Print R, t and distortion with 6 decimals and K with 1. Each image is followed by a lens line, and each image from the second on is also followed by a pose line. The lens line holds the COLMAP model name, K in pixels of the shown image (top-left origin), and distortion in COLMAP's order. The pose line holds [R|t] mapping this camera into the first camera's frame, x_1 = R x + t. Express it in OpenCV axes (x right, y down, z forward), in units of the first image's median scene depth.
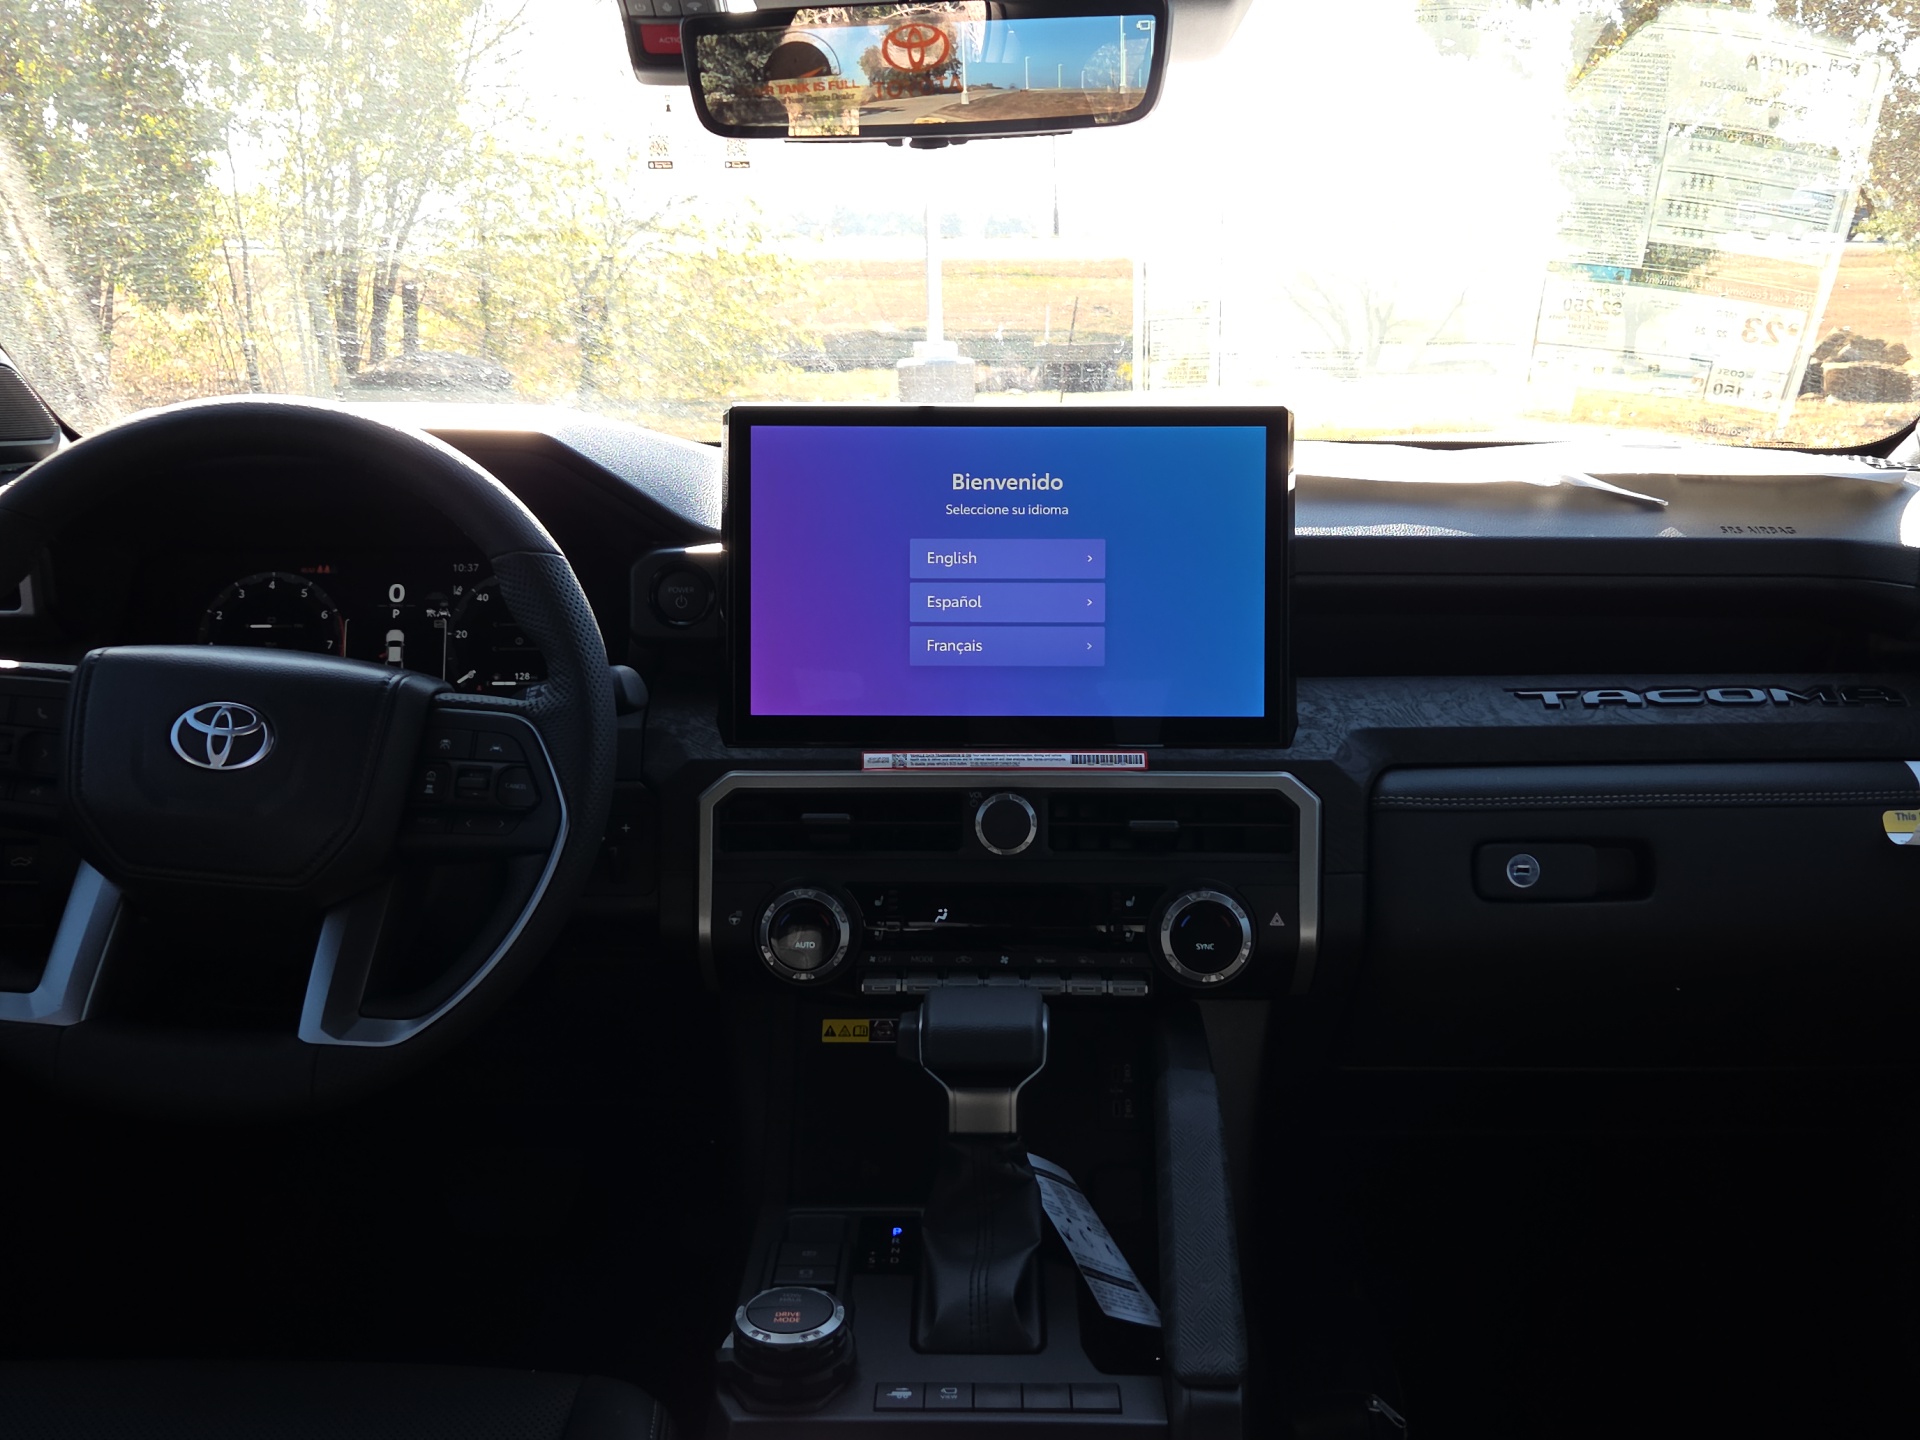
lens RADIAL K [[1844.3, 0, 963.0], [0, 1844.3, 703.6], [0, 0, 1]] dist [0.066982, 0.000000]
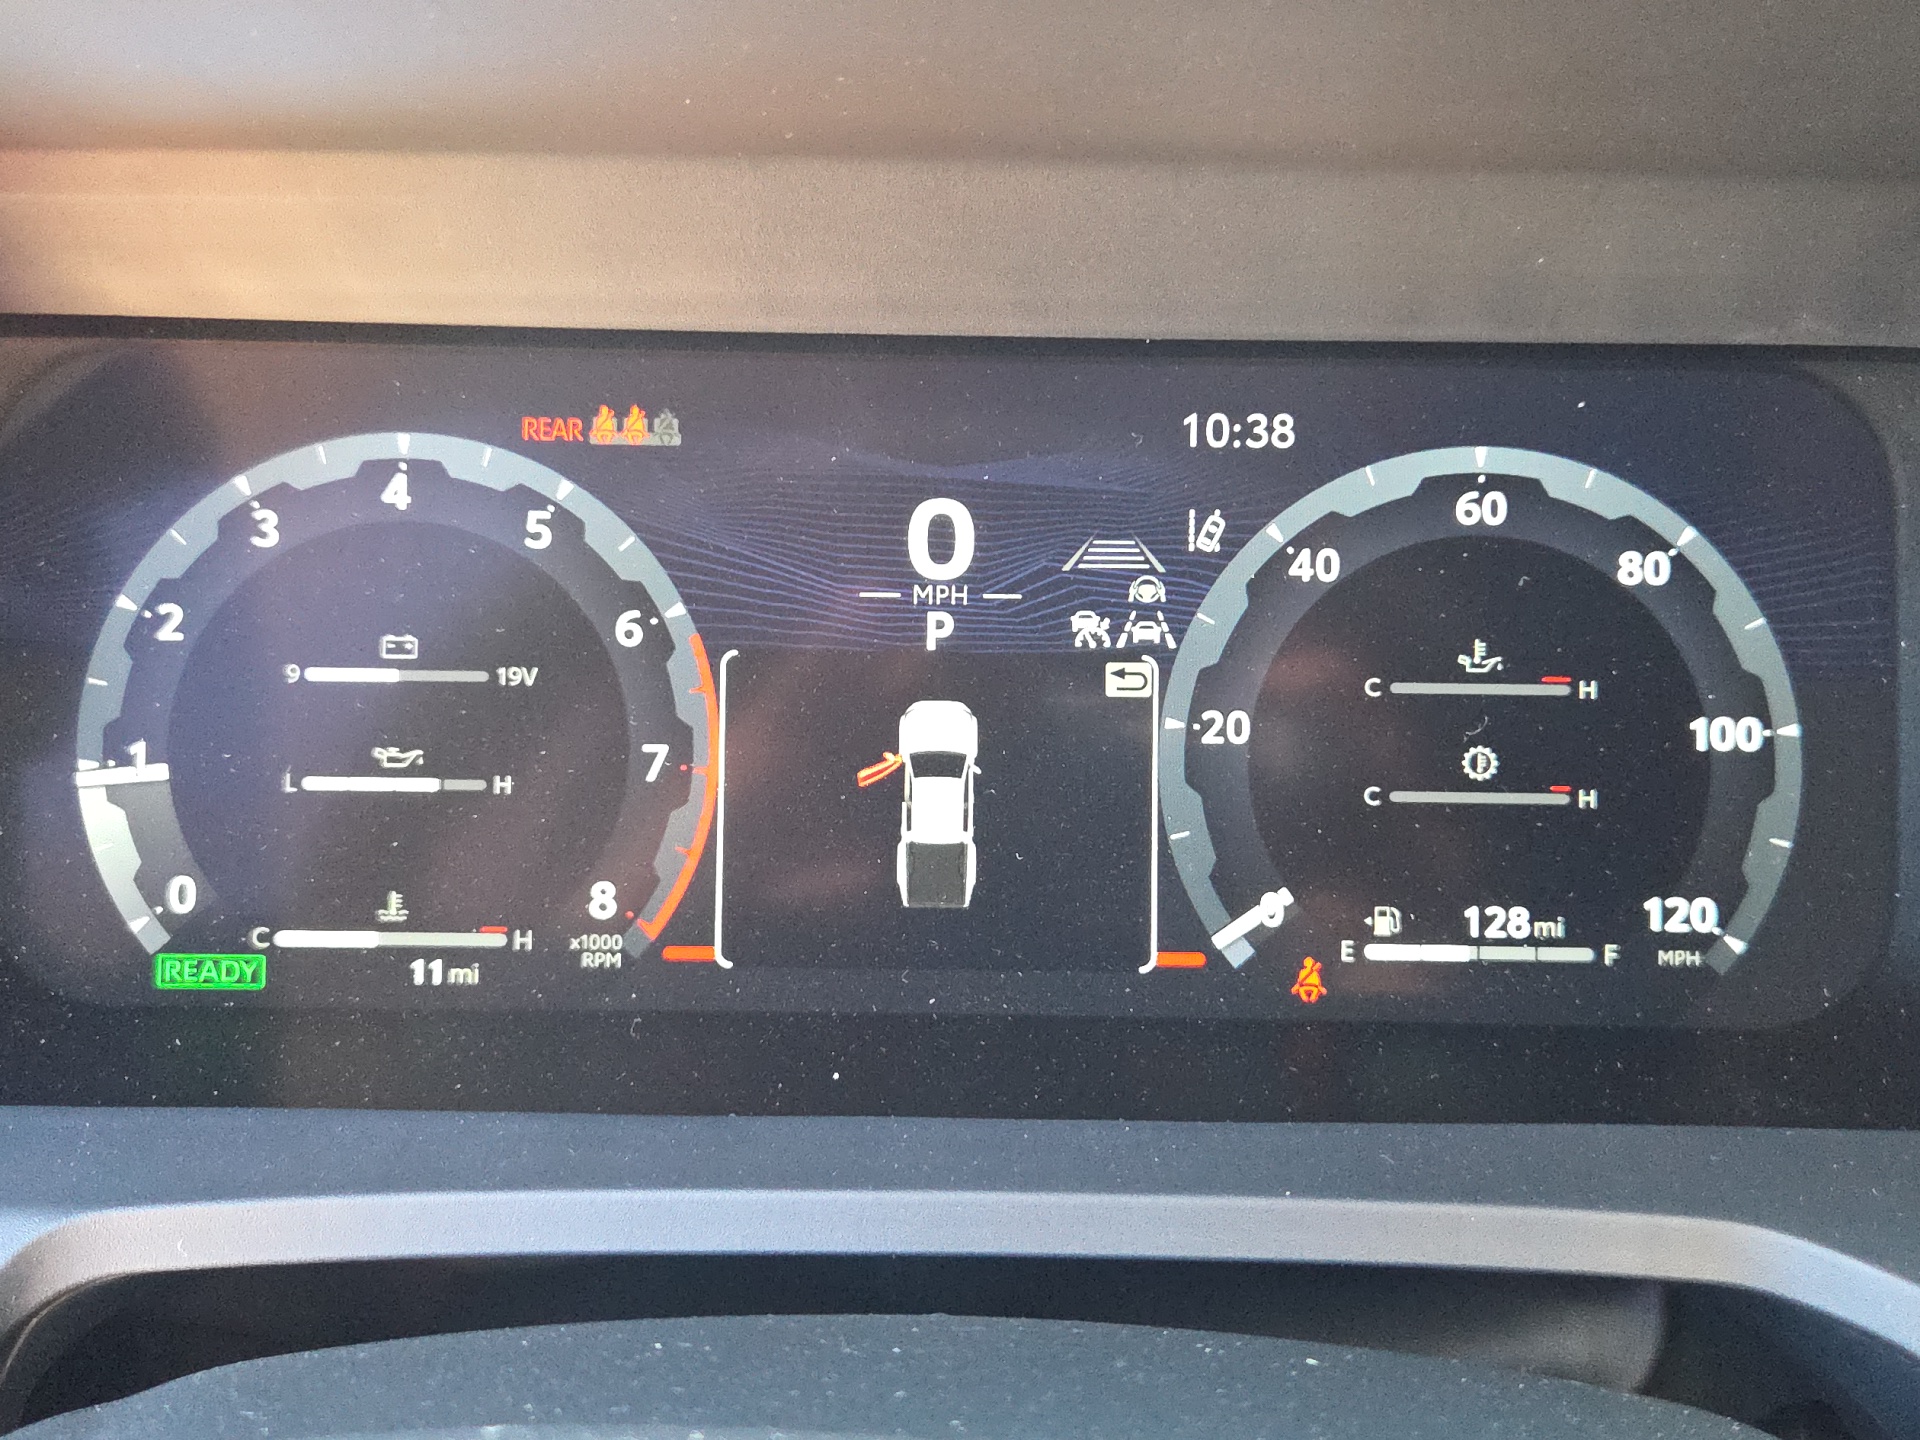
lens RADIAL K [[1501.3, 0, 963.4], [0, 1501.3, 733.0], [0, 0, 1]] dist [0.026146, -0.012194]
pose [[0.999785, 0.019199, 0.007811, -0.344207], [-0.019958, 0.993426, 0.112720, -0.064350], [-0.005596, -0.112852, 0.993596, 0.924634]]
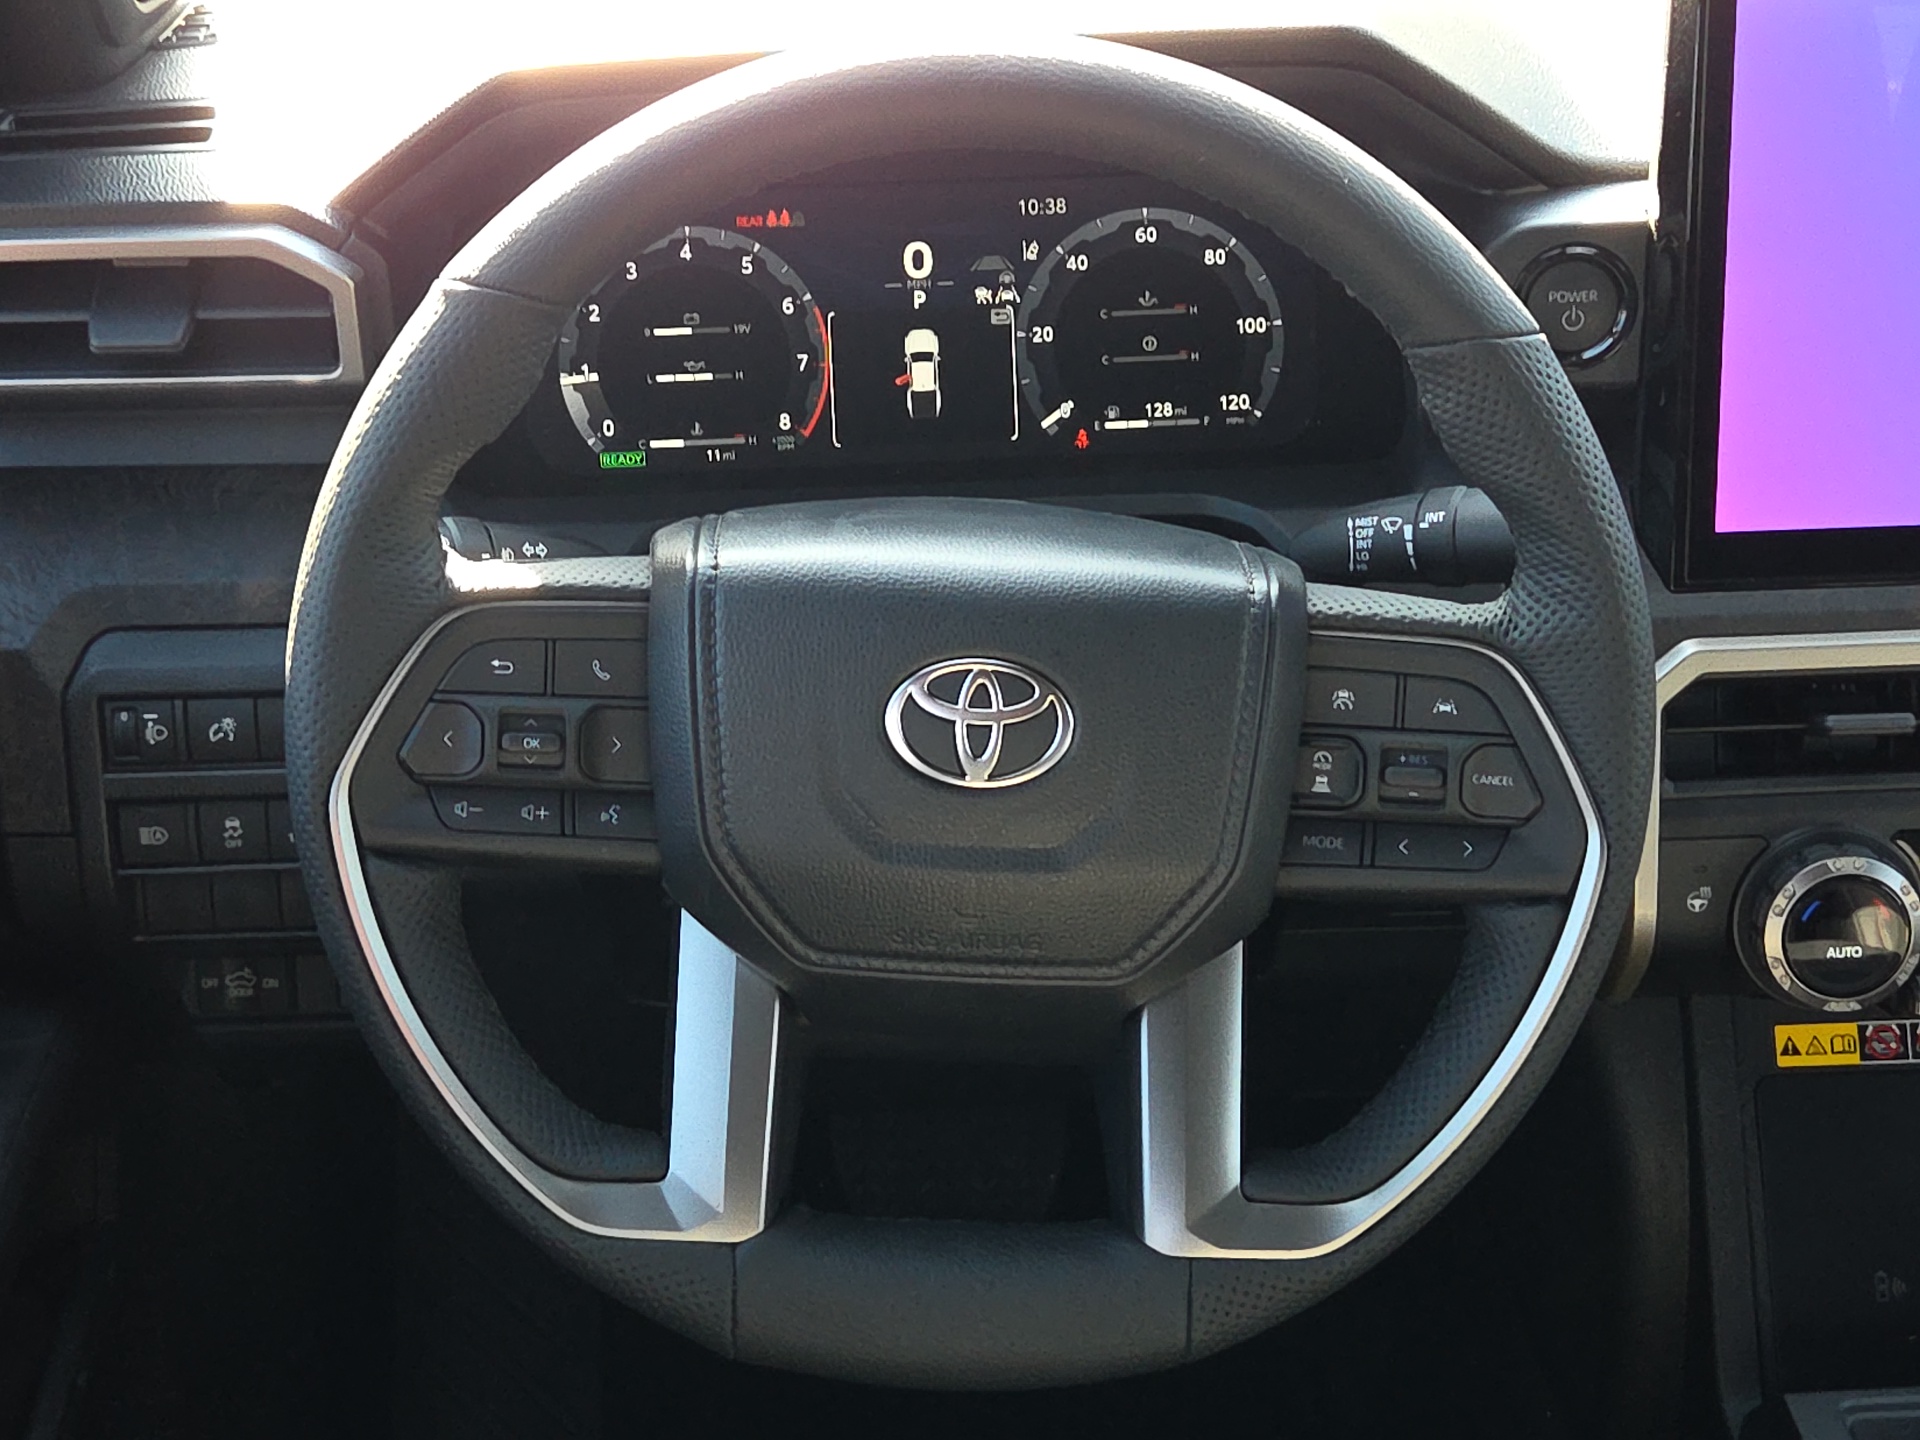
lens RADIAL K [[3114.7, 0, 981.6], [0, 3114.7, 680.8], [0, 0, 1]] dist [0.108967, 0.000000]
pose [[0.998237, -0.039874, 0.043963, -0.375841], [0.027553, 0.967388, 0.251796, -0.190758], [-0.052570, -0.250141, 0.966781, 0.113705]]
